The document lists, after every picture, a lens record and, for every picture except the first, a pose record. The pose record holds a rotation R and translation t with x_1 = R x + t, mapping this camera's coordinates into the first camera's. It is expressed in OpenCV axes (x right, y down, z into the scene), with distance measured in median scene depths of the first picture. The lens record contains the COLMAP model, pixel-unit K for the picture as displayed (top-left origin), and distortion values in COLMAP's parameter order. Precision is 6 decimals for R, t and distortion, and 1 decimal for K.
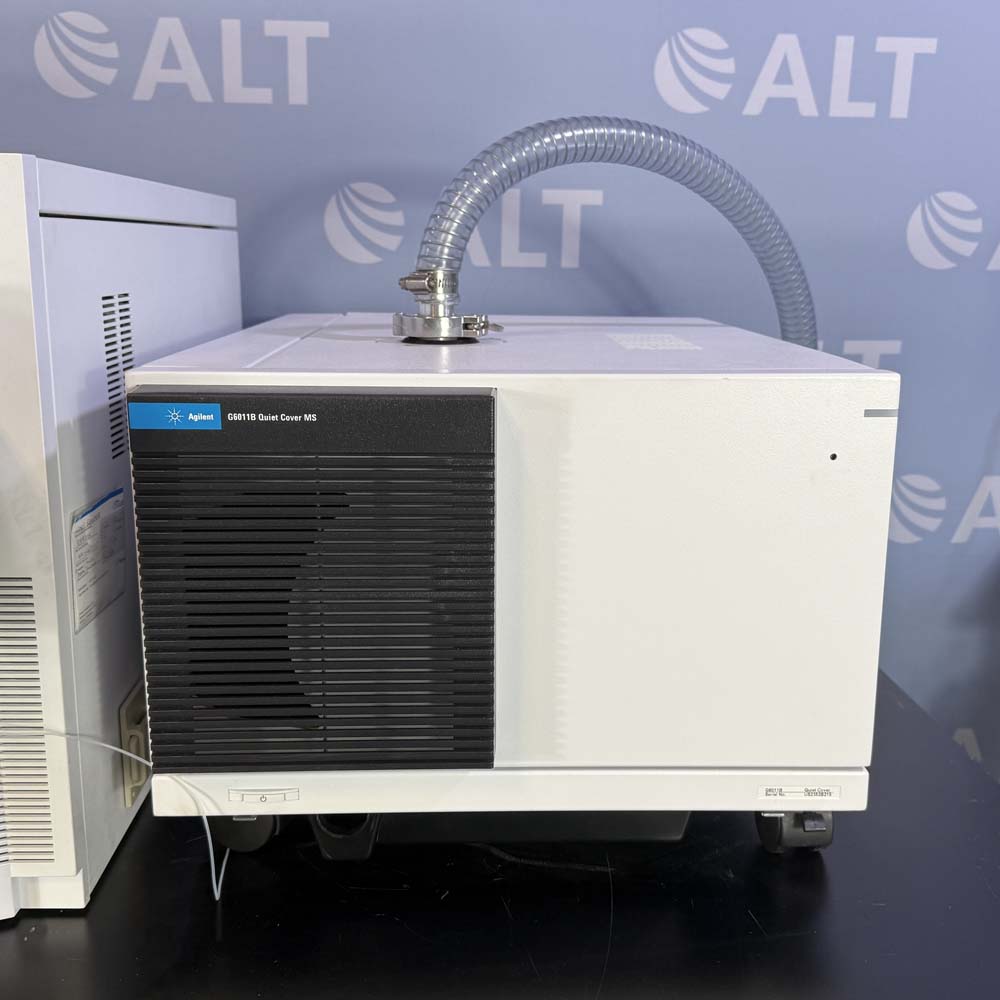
lens RADIAL K [[1064.1, 0, 500.0], [0, 1064.1, 500.0], [0, 0, 1]] dist [0.110788, -0.229107]
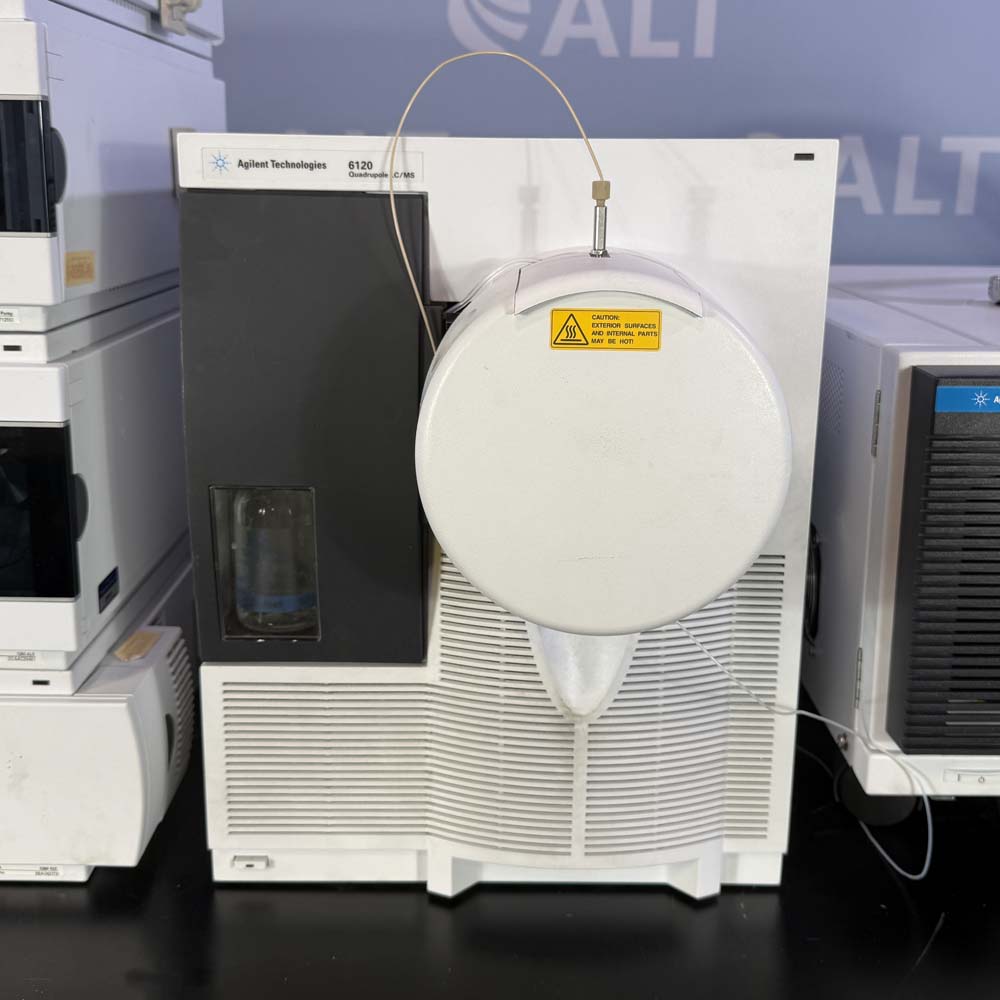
lens RADIAL K [[1070.4, 0, 499.2], [0, 1070.4, 414.0], [0, 0, 1]] dist [0.101849, -0.173931]
pose [[0.999090, 0.002164, -0.042596, -0.597642], [-0.002561, 0.999954, -0.009262, -0.045678], [0.042574, 0.009362, 0.999049, -0.017782]]
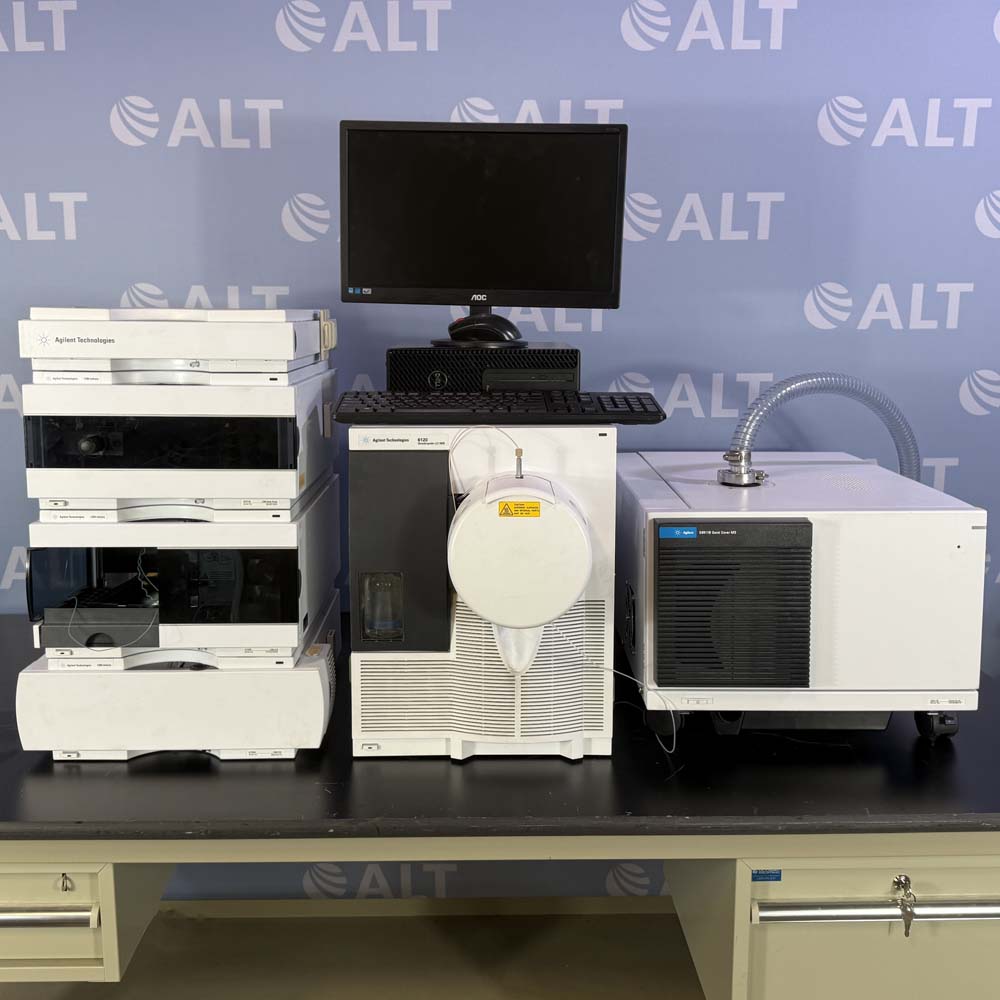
lens RADIAL K [[997.0, 0, 489.5], [0, 997.0, 451.2], [0, 0, 1]] dist [0.168949, -0.303697]
pose [[0.999233, -0.013670, -0.036702, -0.543554], [0.010354, 0.995971, -0.089073, -0.053722], [0.037772, 0.088624, 0.995349, -1.092090]]
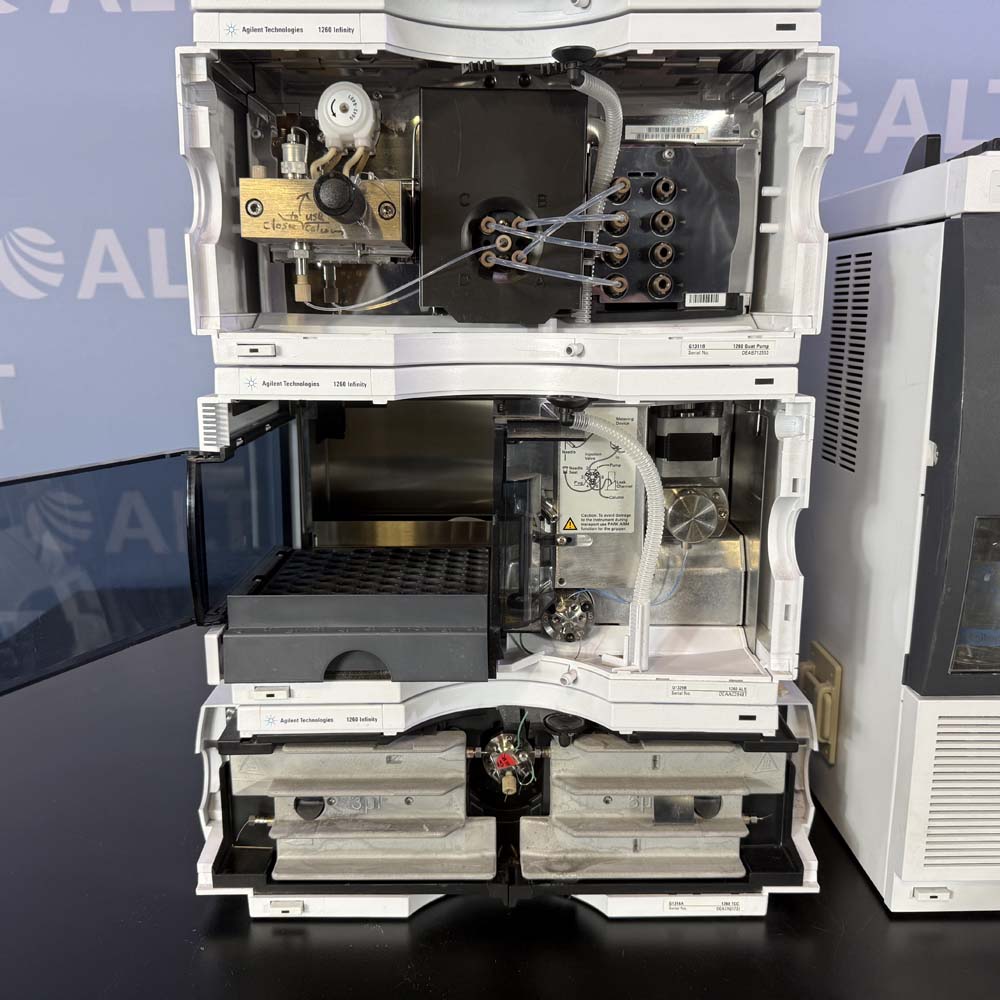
lens RADIAL K [[909.0, 0, 500.0], [0, 909.0, 500.0], [0, 0, 1]] dist [0.106680, -0.184021]
pose [[0.999151, -0.014055, -0.038714, -1.219273], [0.013529, 0.999813, -0.013817, -0.002543], [0.038901, 0.013281, 0.999155, 0.094383]]
